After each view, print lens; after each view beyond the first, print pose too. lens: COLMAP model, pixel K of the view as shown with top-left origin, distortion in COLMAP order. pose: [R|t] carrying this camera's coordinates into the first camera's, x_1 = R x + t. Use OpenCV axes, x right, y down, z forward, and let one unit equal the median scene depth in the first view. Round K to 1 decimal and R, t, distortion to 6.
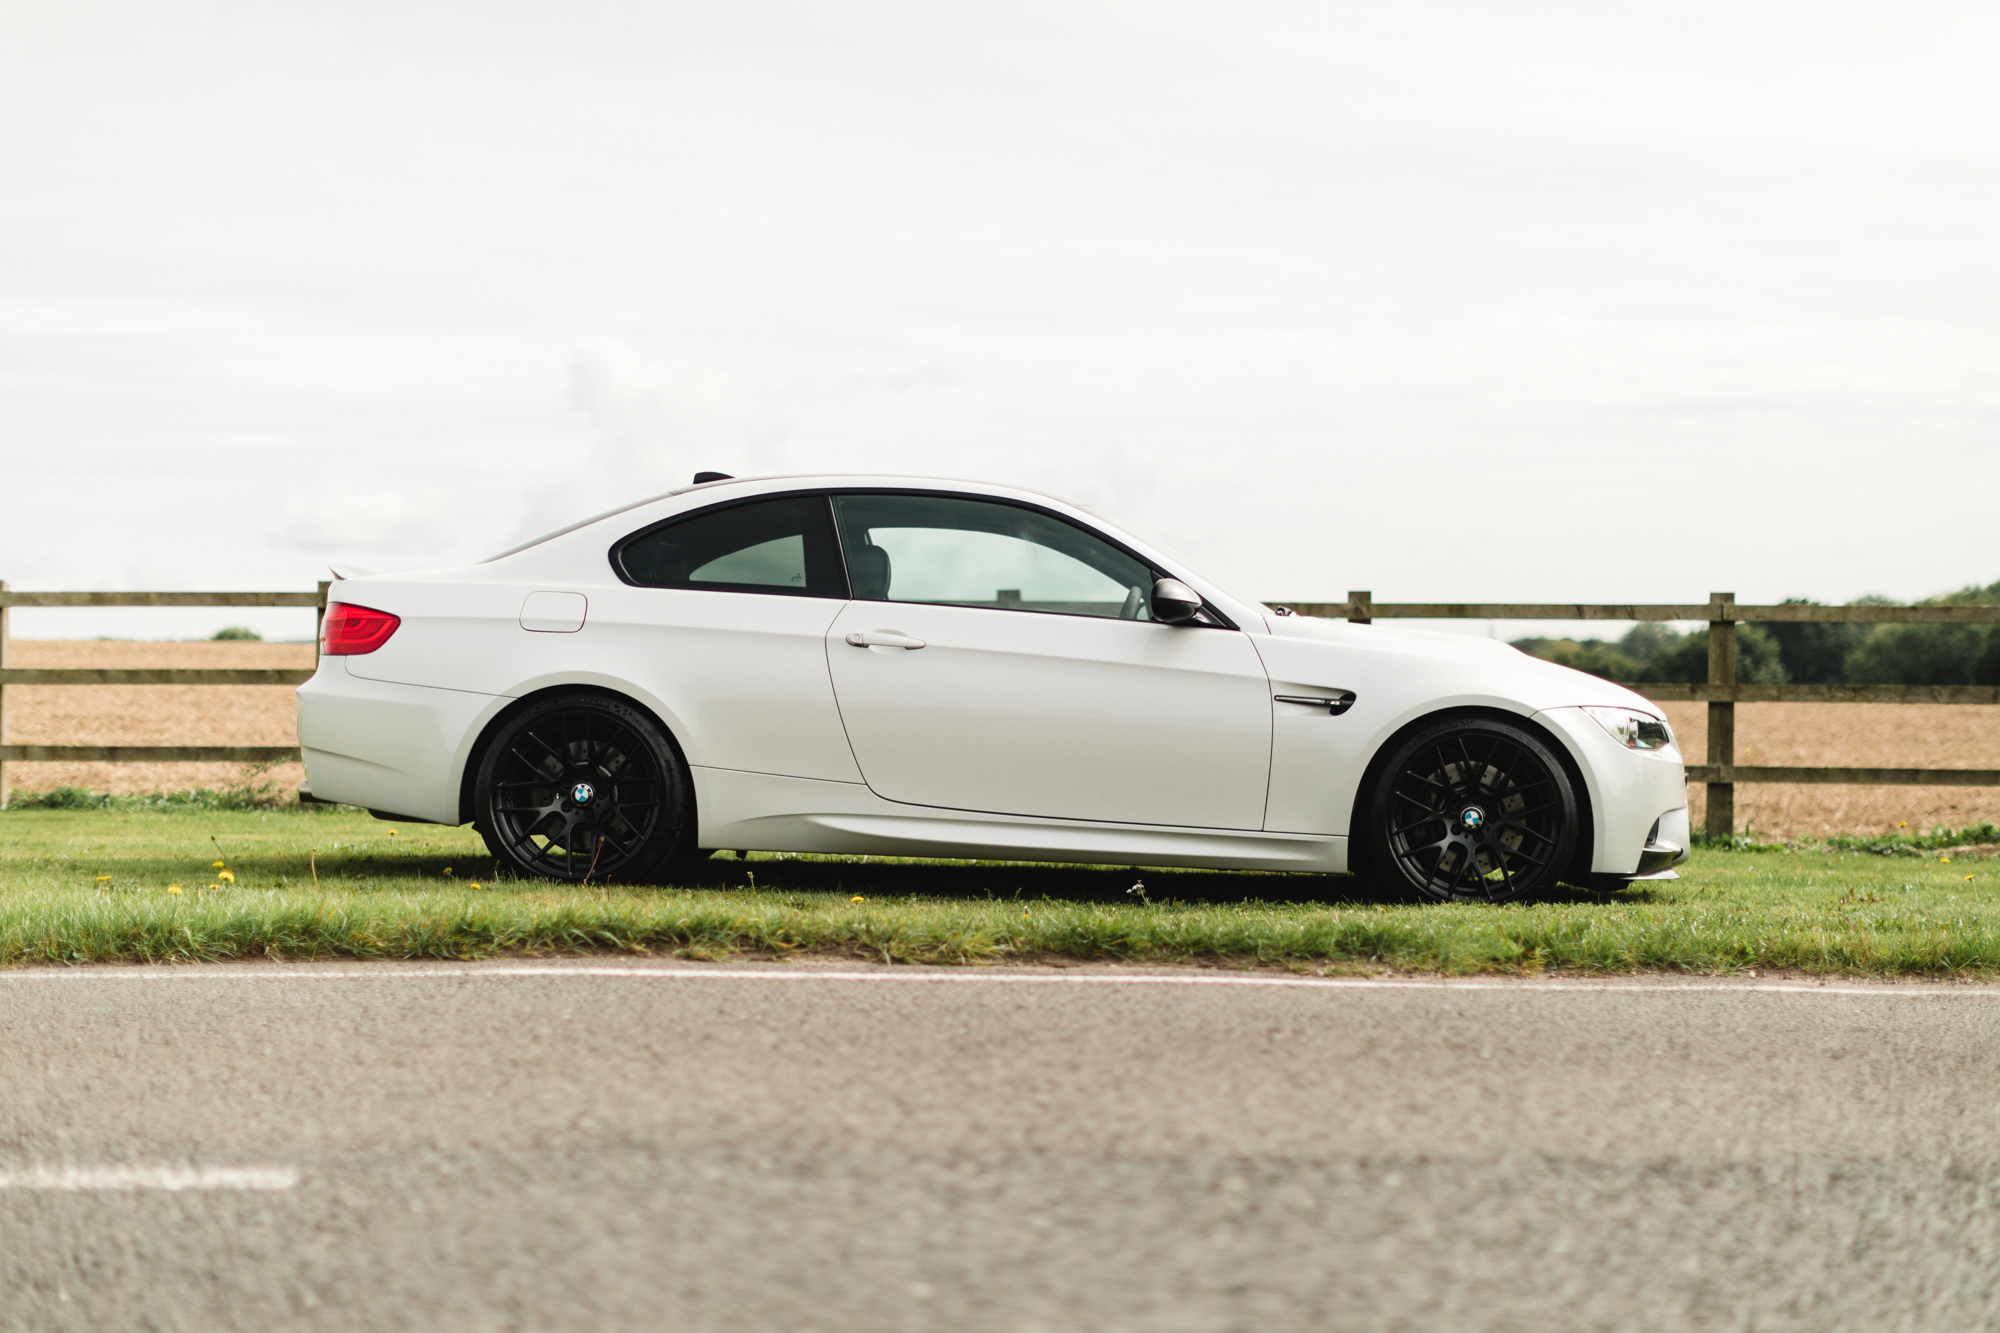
lens RADIAL K [[2908.4, 0, 990.5], [0, 2908.4, 675.2], [0, 0, 1]] dist [0.035898, 0.000000]
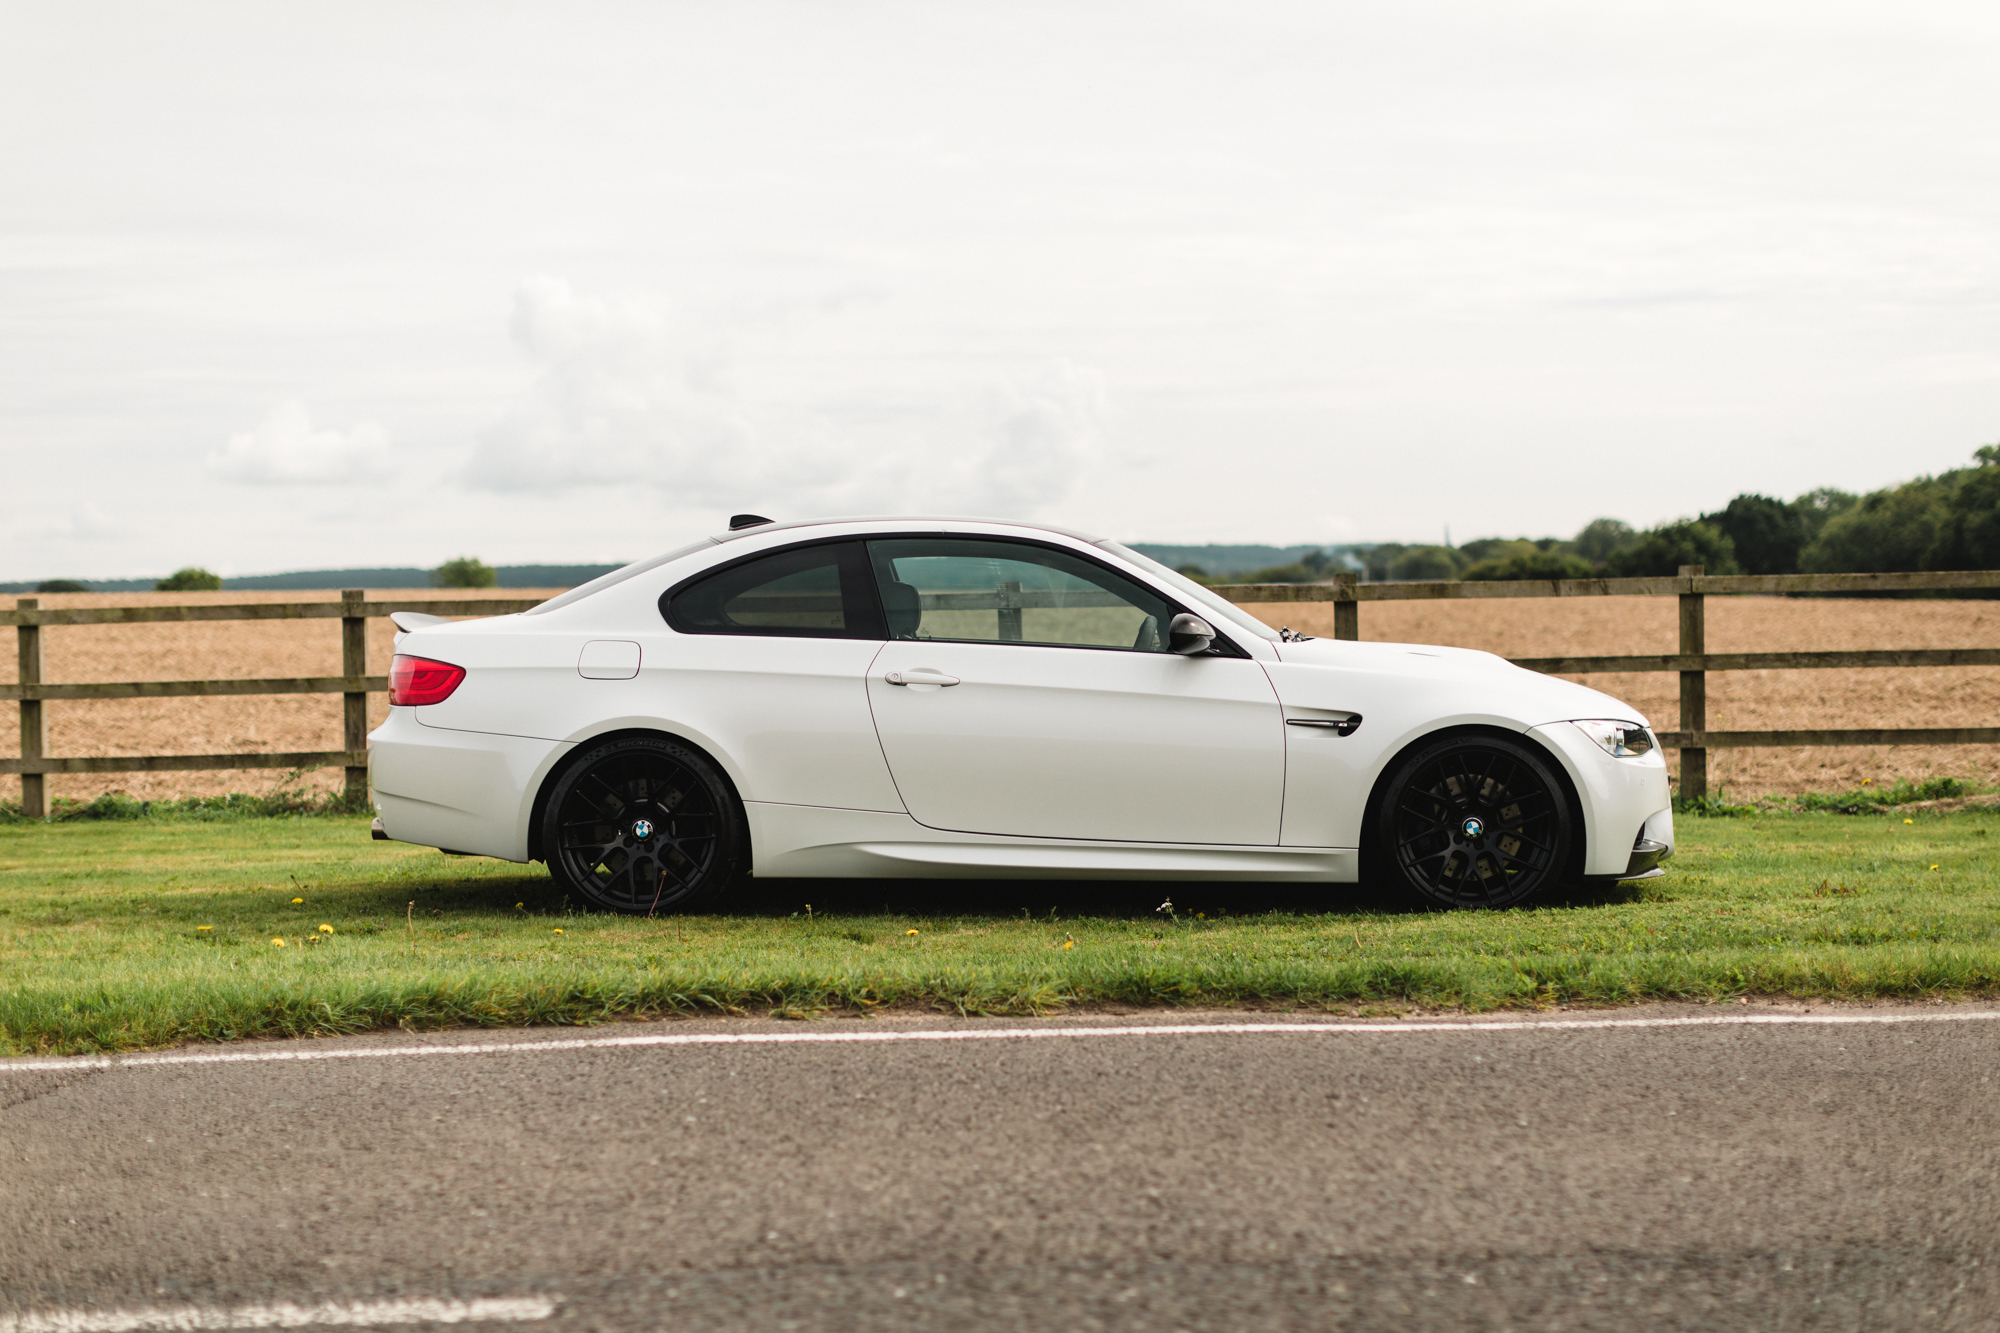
lens RADIAL K [[2908.4, 0, 990.6], [0, 2908.4, 662.6], [0, 0, 1]] dist [0.035898, 0.000000]
pose [[0.999464, -0.029684, 0.013779, -0.037648], [0.029337, 0.999262, 0.024788, -0.064505], [-0.014504, -0.024370, 0.999598, -0.103903]]
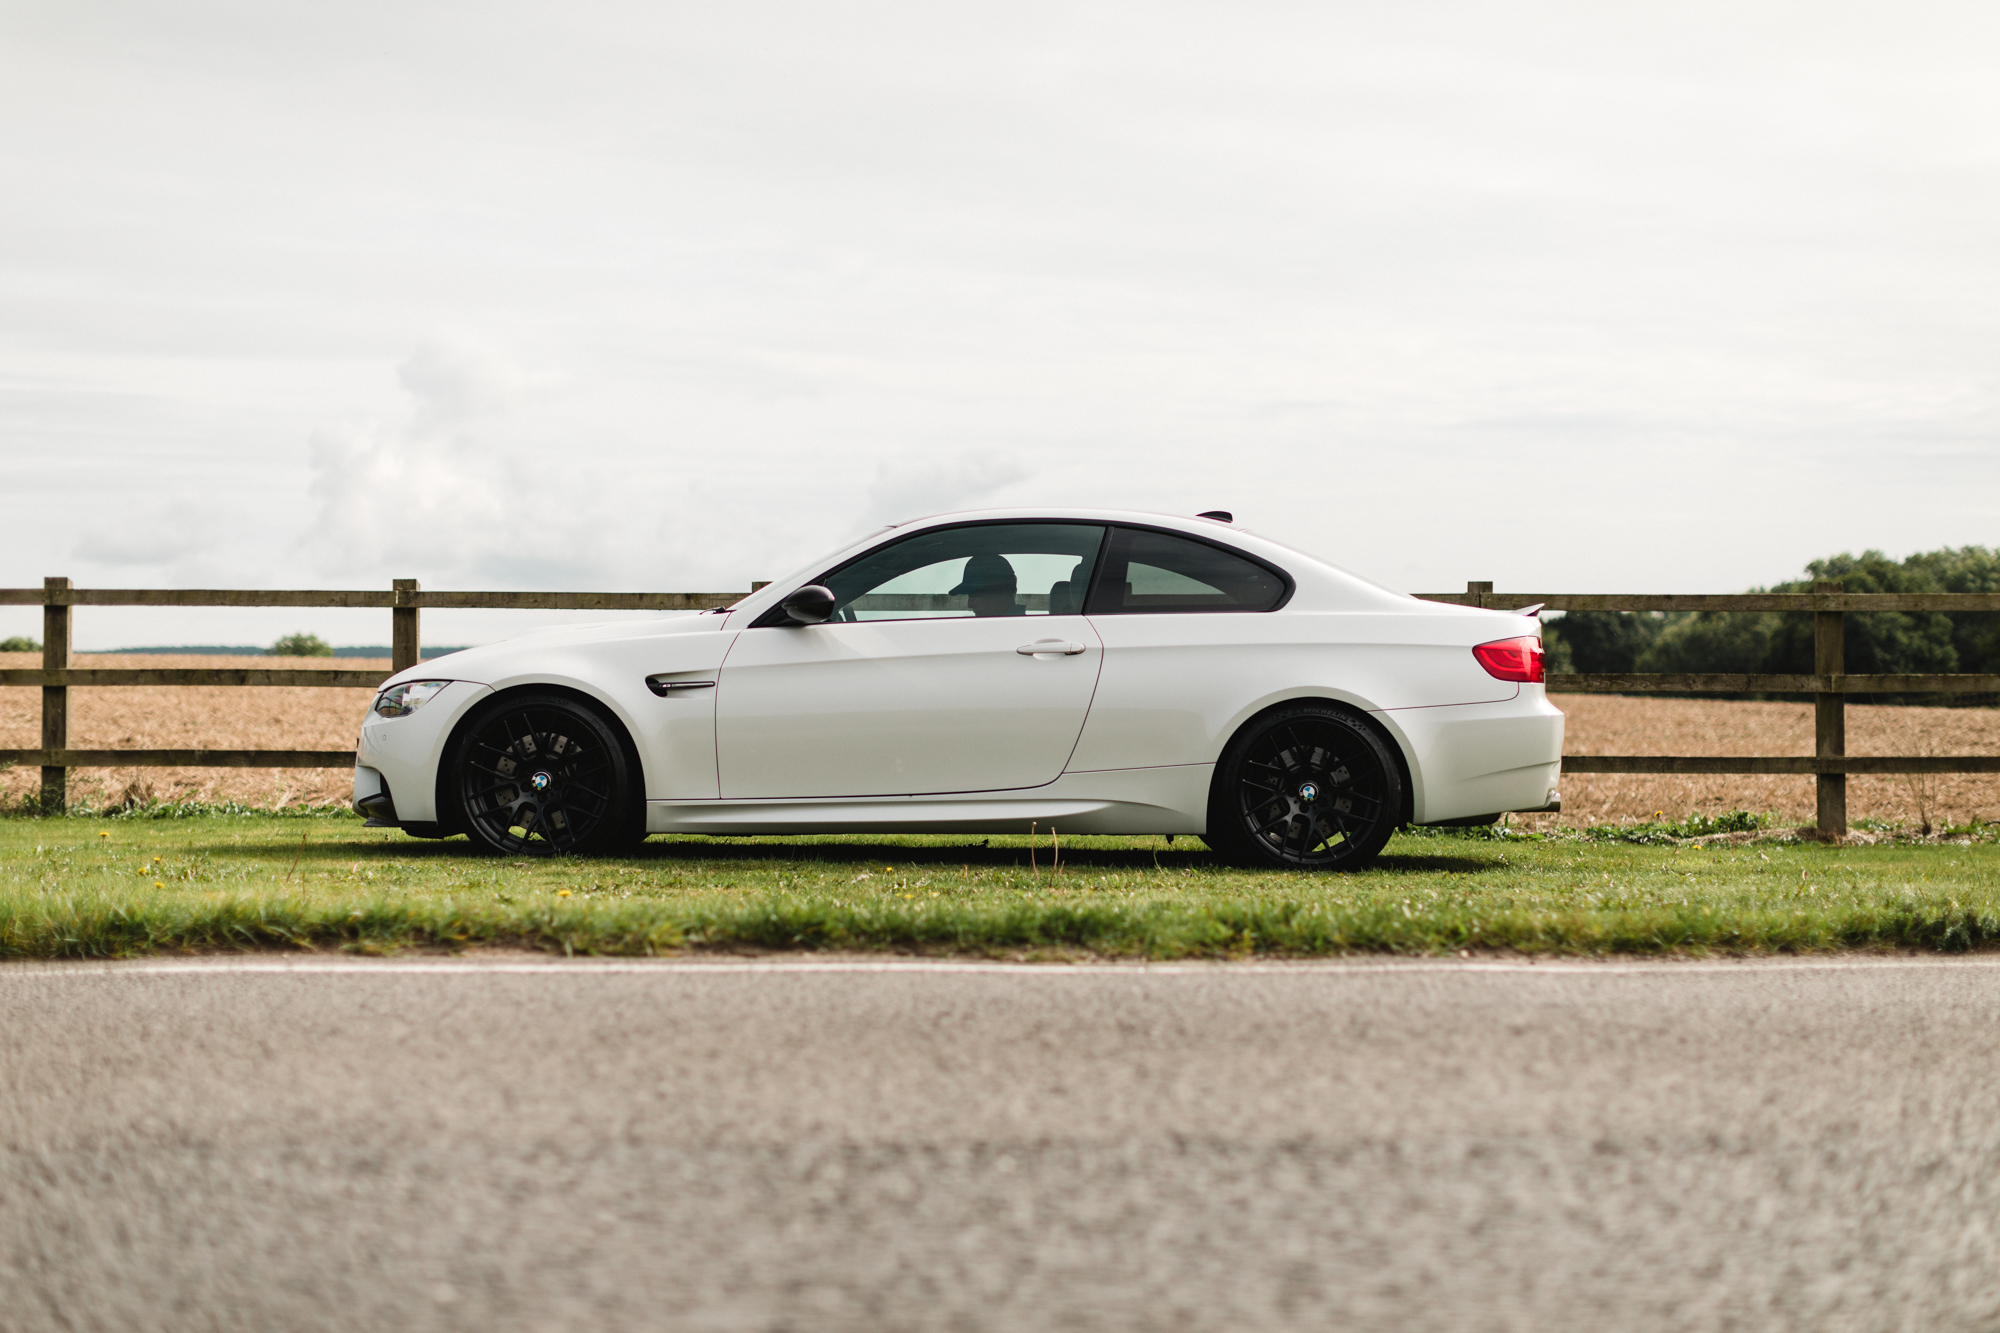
lens RADIAL K [[2908.4, 0, 989.9], [0, 2908.4, 653.5], [0, 0, 1]] dist [0.035898, 0.000000]
pose [[0.997760, -0.006664, 0.066557, 0.040777], [0.007323, 0.999926, -0.009666, 0.010722], [-0.066488, 0.010132, 0.997736, 0.039935]]
